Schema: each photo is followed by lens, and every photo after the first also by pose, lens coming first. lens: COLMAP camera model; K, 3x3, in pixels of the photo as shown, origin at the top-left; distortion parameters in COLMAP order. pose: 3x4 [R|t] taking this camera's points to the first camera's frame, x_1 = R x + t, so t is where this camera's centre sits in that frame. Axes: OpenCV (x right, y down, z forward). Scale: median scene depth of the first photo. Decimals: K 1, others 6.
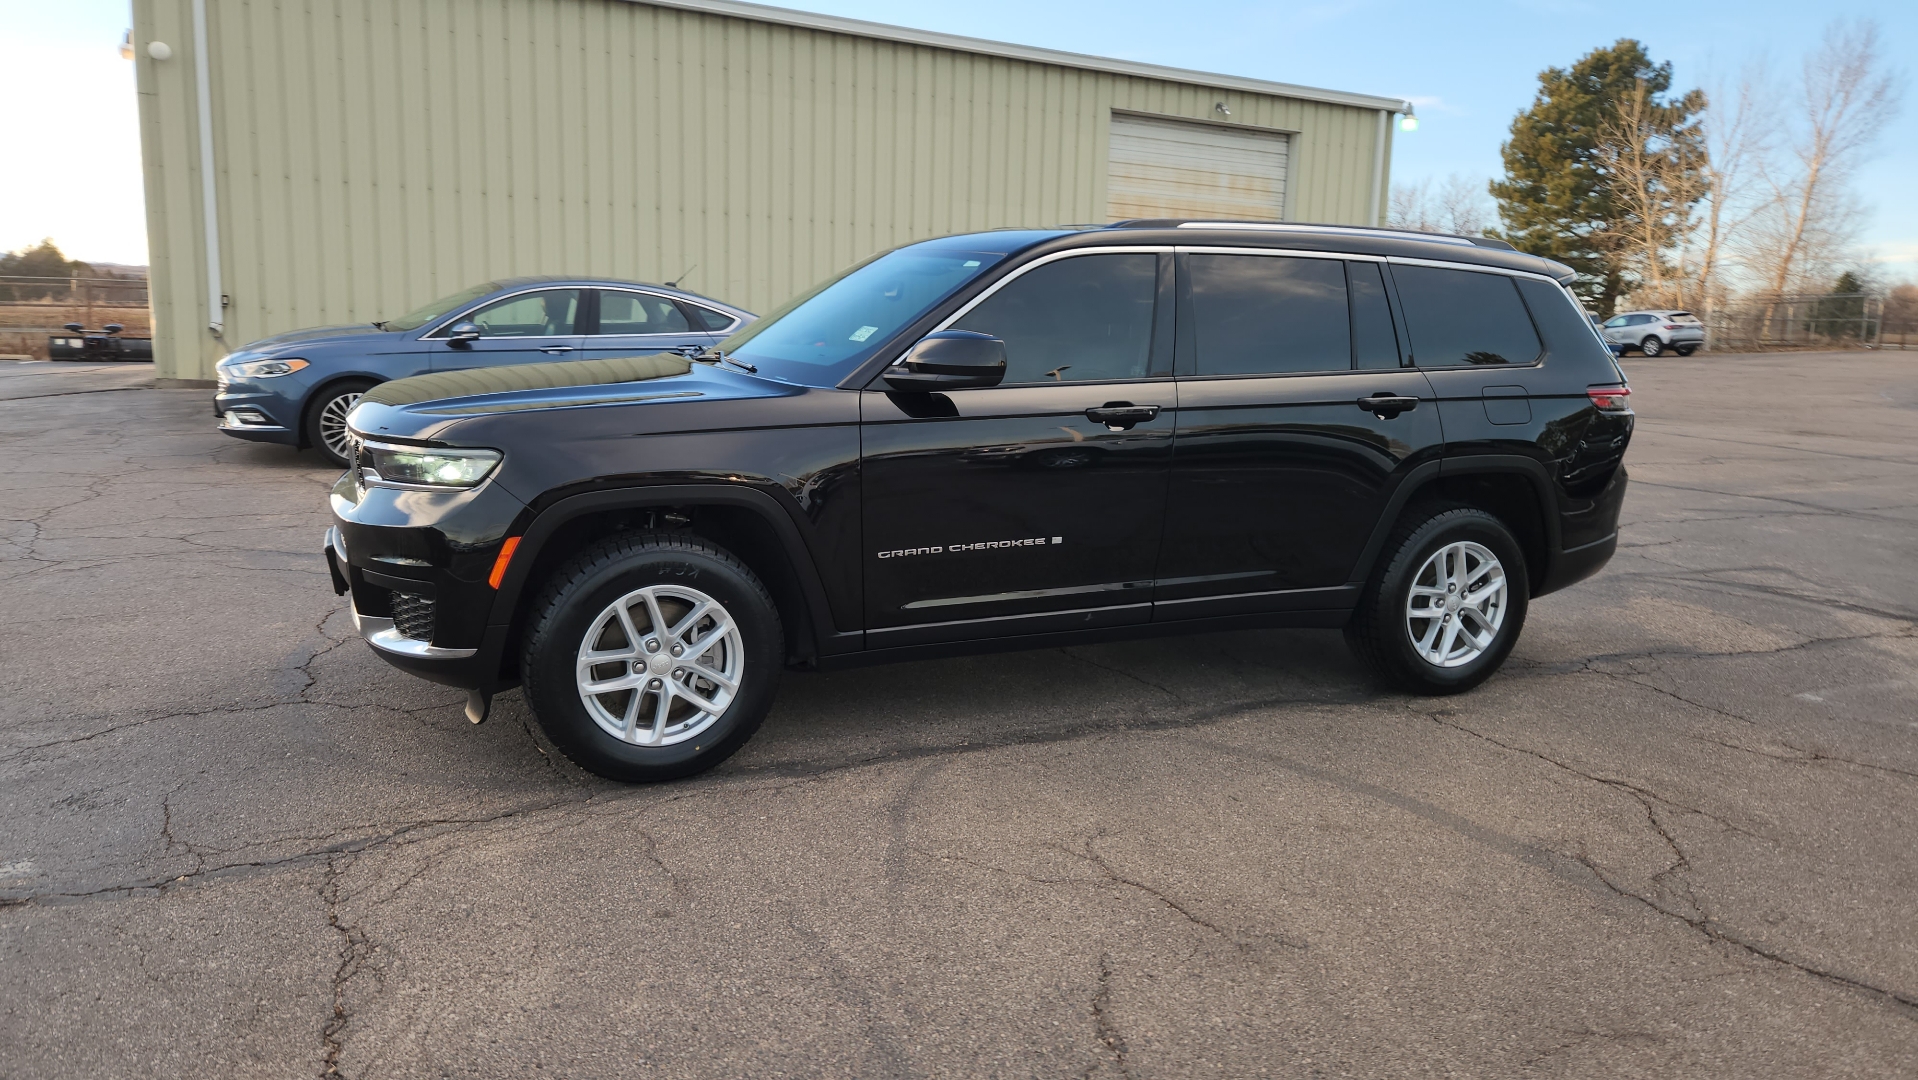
lens RADIAL K [[1284.1, 0, 921.7], [0, 1284.1, 535.4], [0, 0, 1]] dist [0.073514, -0.058274]
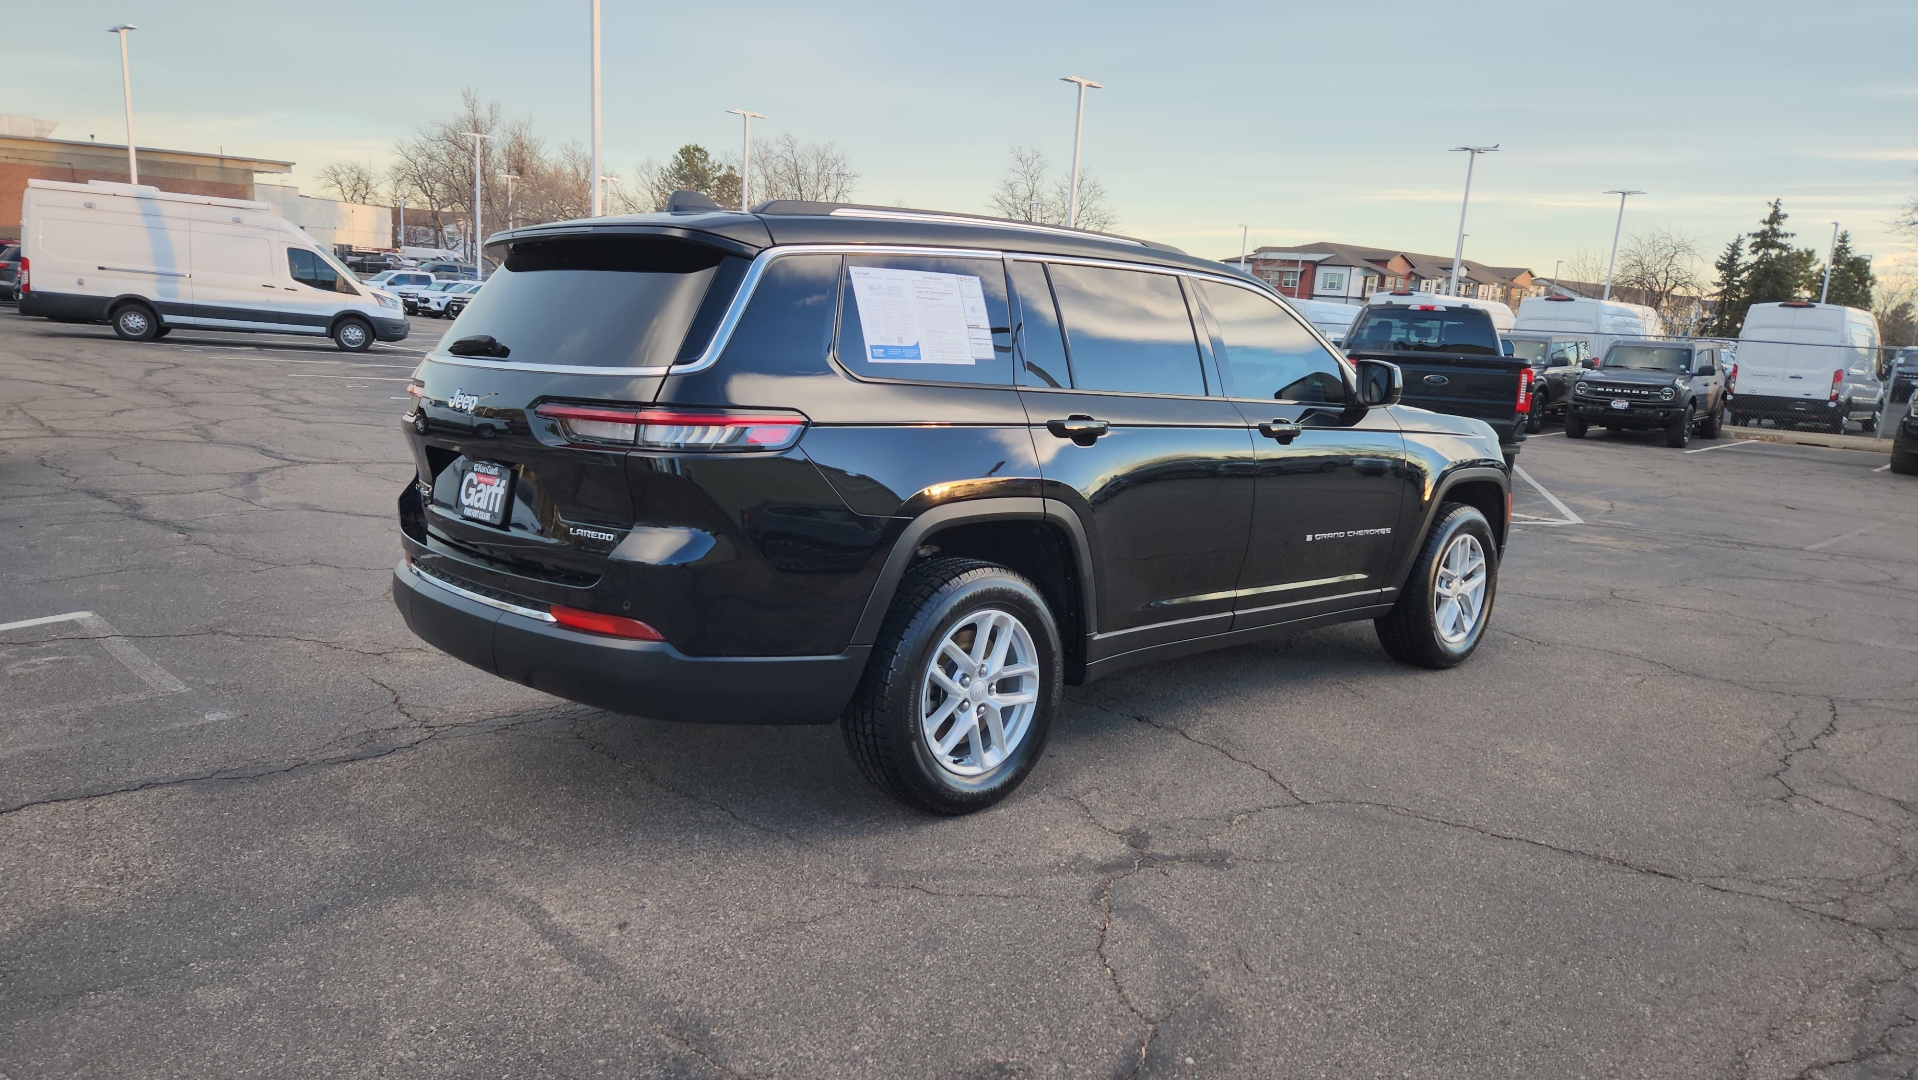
lens RADIAL K [[1284.1, 0, 922.4], [0, 1284.1, 537.5], [0, 0, 1]] dist [0.072516, -0.055649]
pose [[-0.937879, -0.018236, -0.346482, 0.651386], [-0.132506, 0.941751, 0.309109, -0.383261], [0.320662, 0.335818, -0.885665, 2.259339]]
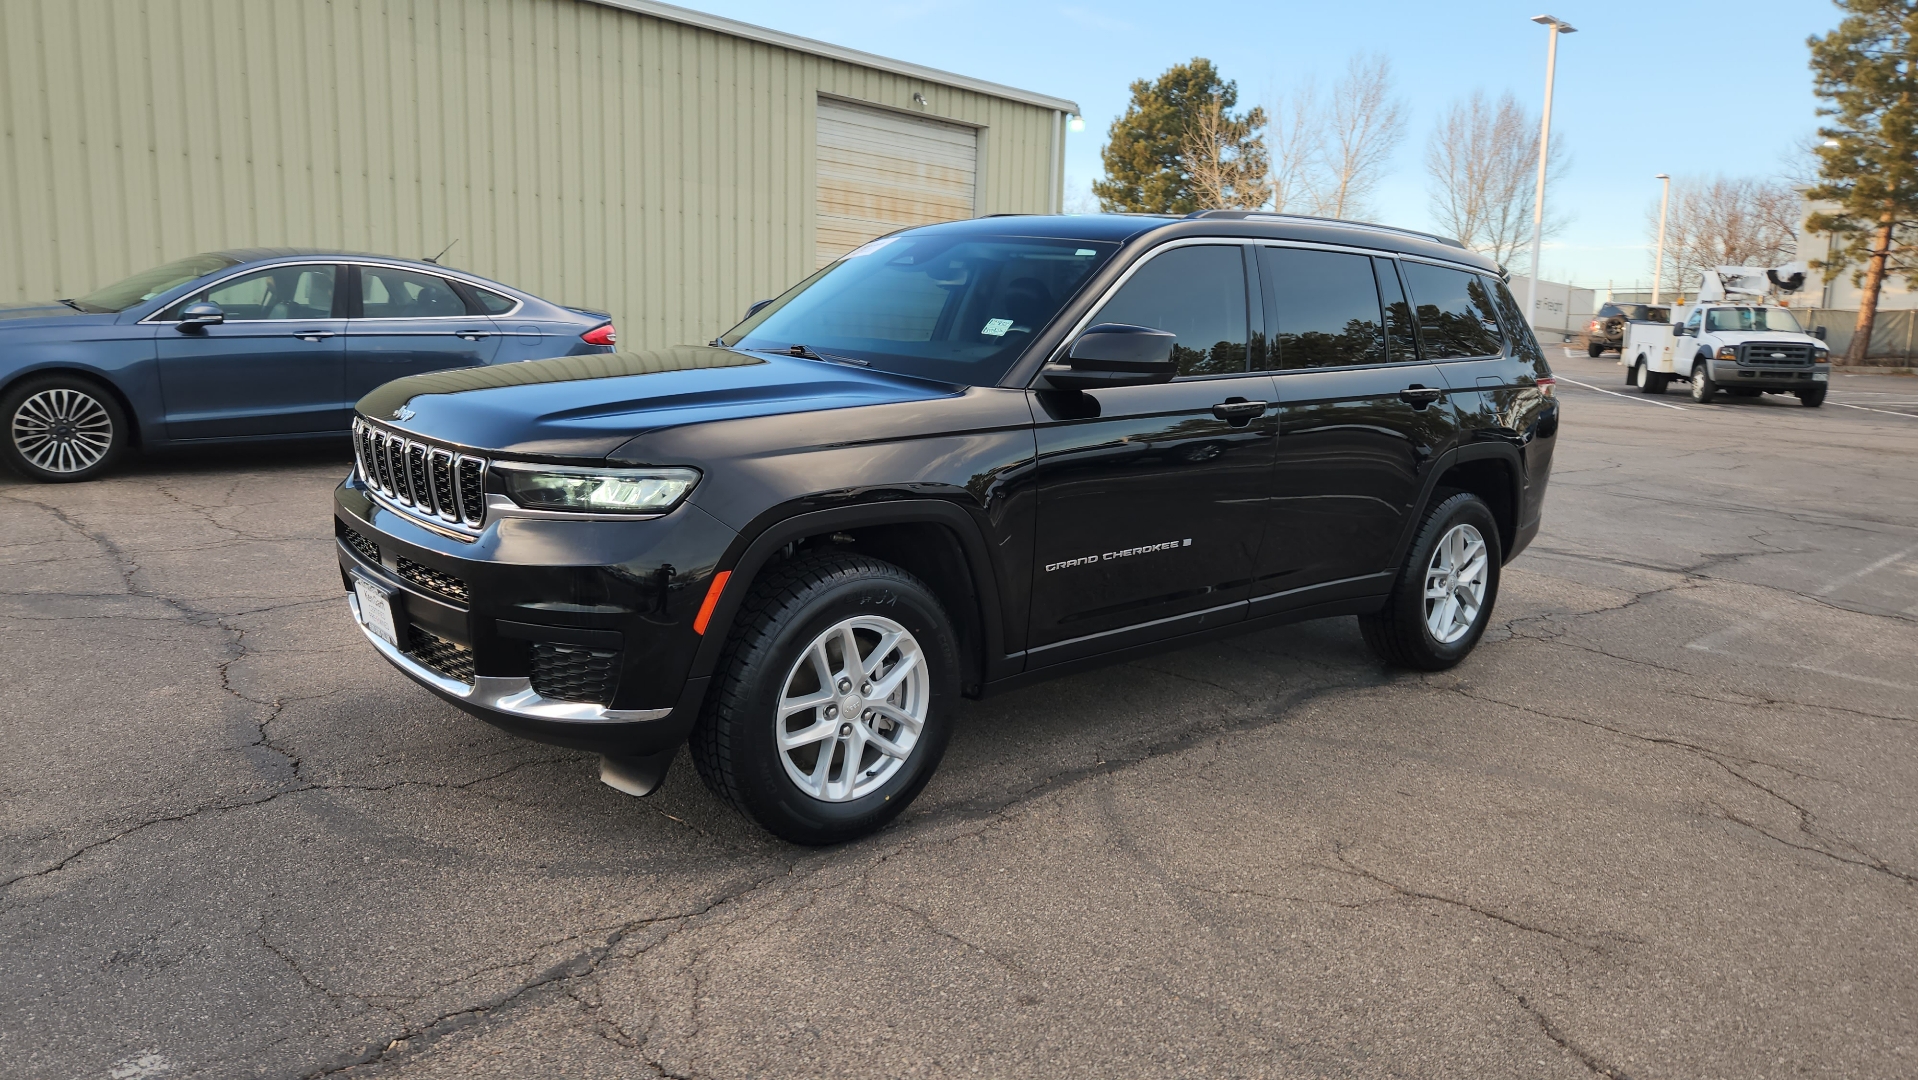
lens RADIAL K [[1284.1, 0, 924.5], [0, 1284.1, 530.0], [0, 0, 1]] dist [0.073514, -0.058274]
pose [[0.953983, -0.042694, 0.296806, -0.359535], [0.040166, 0.999086, 0.014612, -0.026765], [-0.297158, -0.002018, 0.954826, 0.135029]]
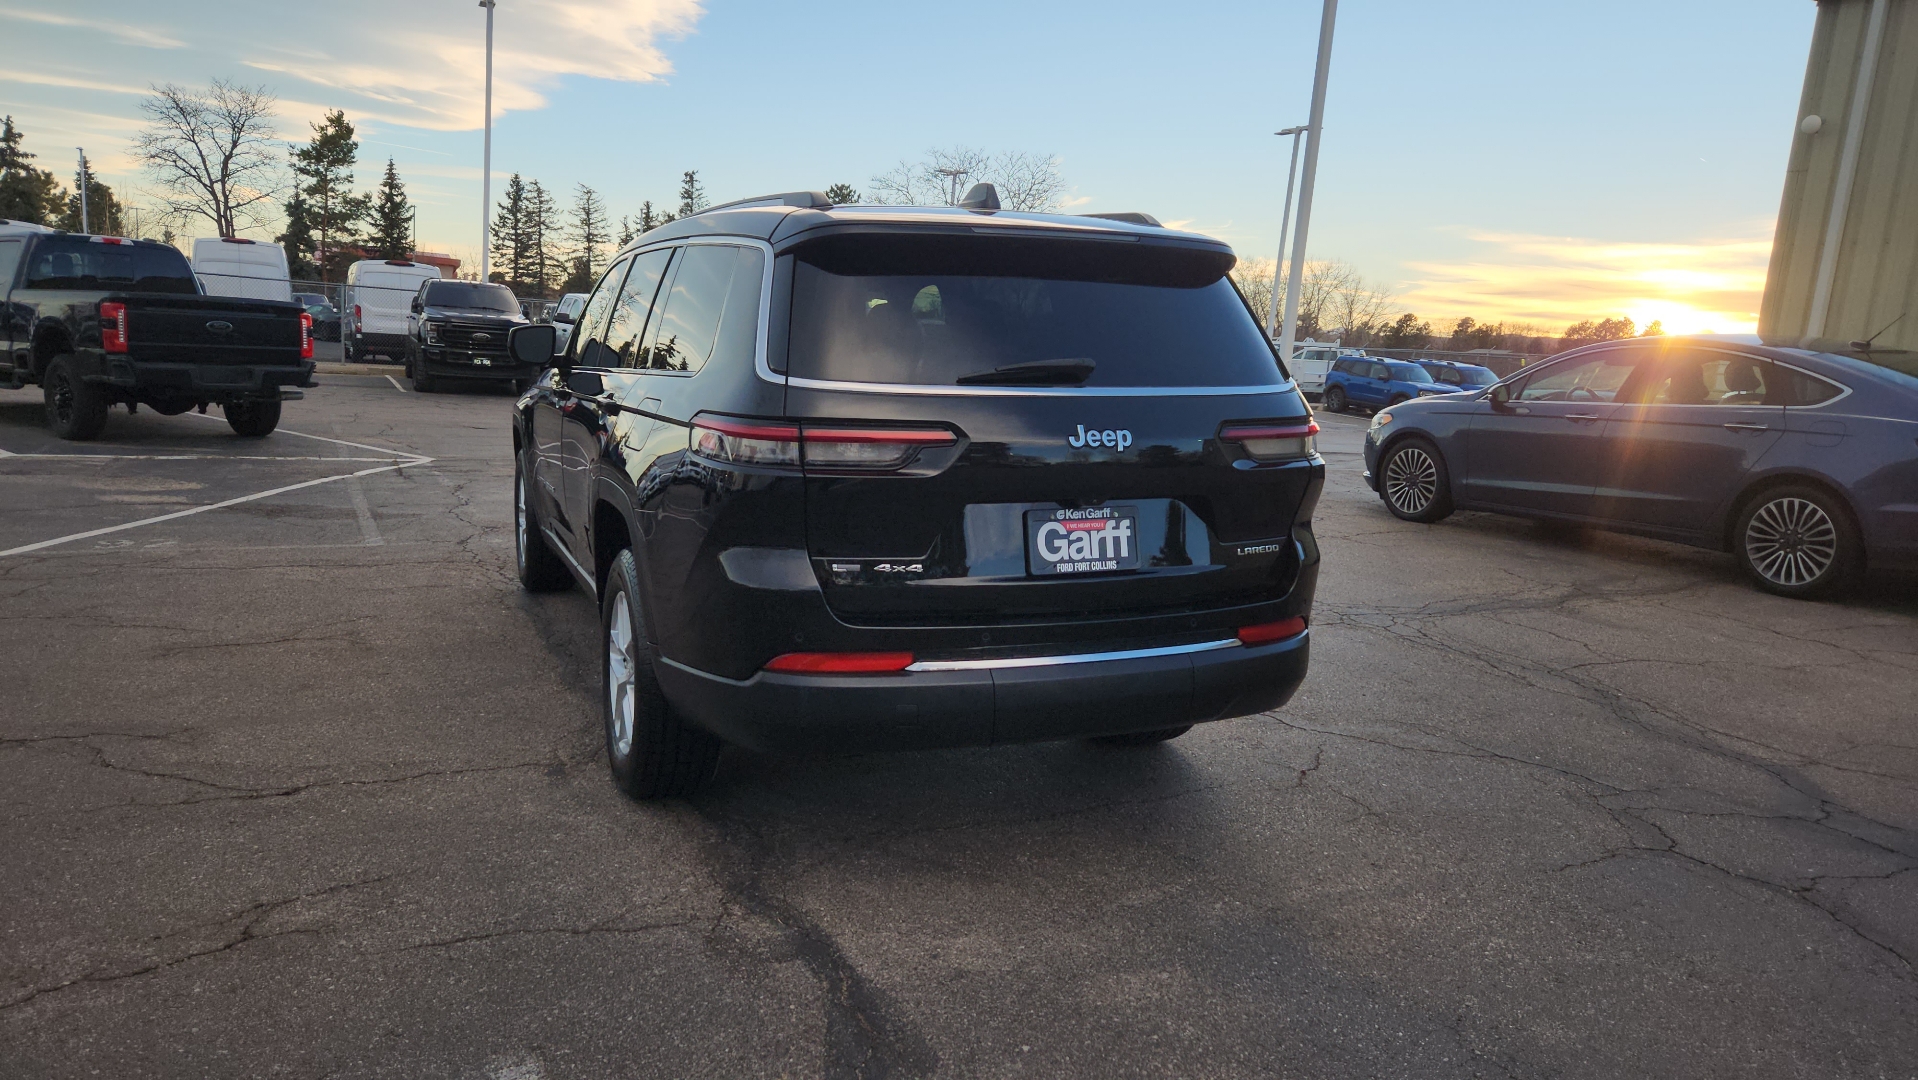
lens RADIAL K [[1284.1, 0, 918.9], [0, 1284.1, 552.2], [0, 0, 1]] dist [0.073514, -0.058274]
pose [[-0.011451, 0.138469, -0.990301, 1.343330], [-0.216924, 0.966436, 0.137641, -0.186393], [0.976121, 0.216396, 0.018970, 1.312659]]
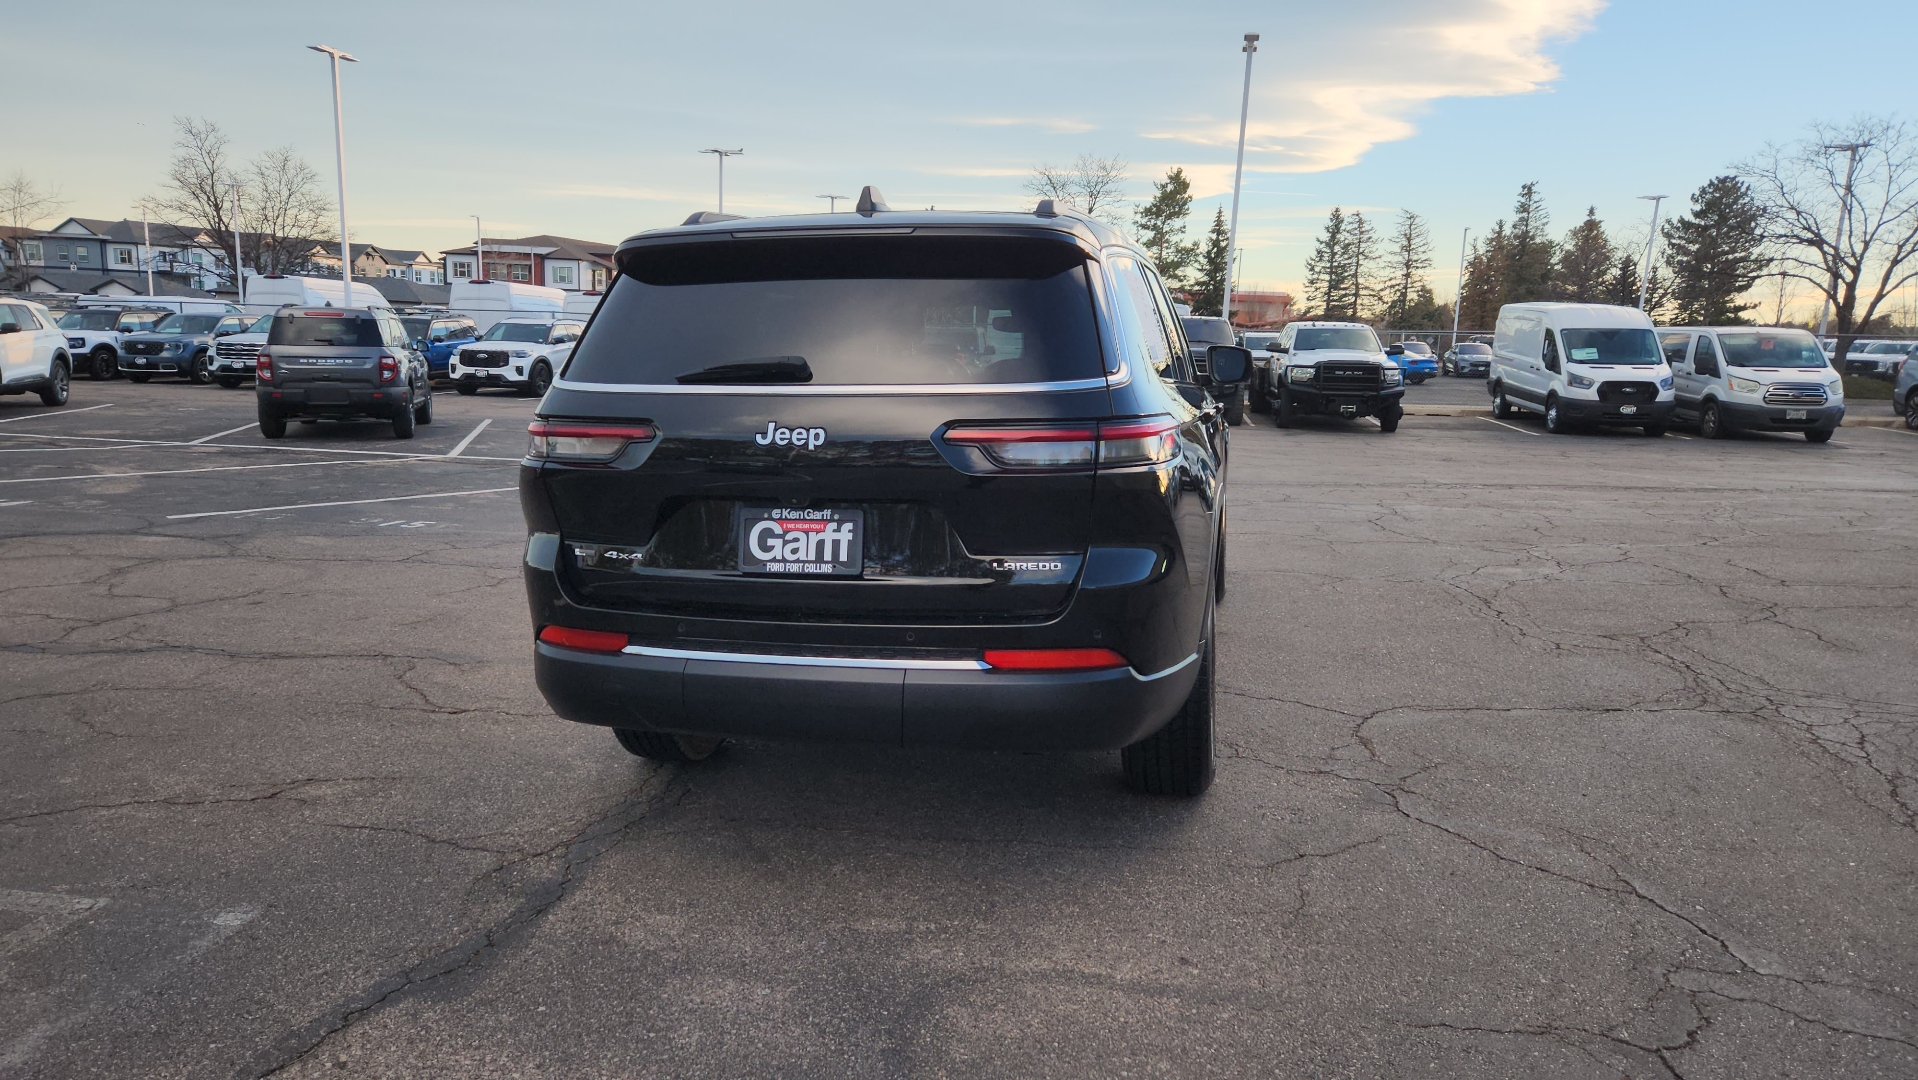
lens RADIAL K [[1284.1, 0, 936.8], [0, 1284.1, 551.6], [0, 0, 1]] dist [0.073514, -0.058274]
pose [[-0.587935, 0.095386, -0.803265, 1.153780], [-0.164944, 0.958023, 0.234491, -0.286746], [0.791913, 0.270359, -0.547521, 1.863657]]
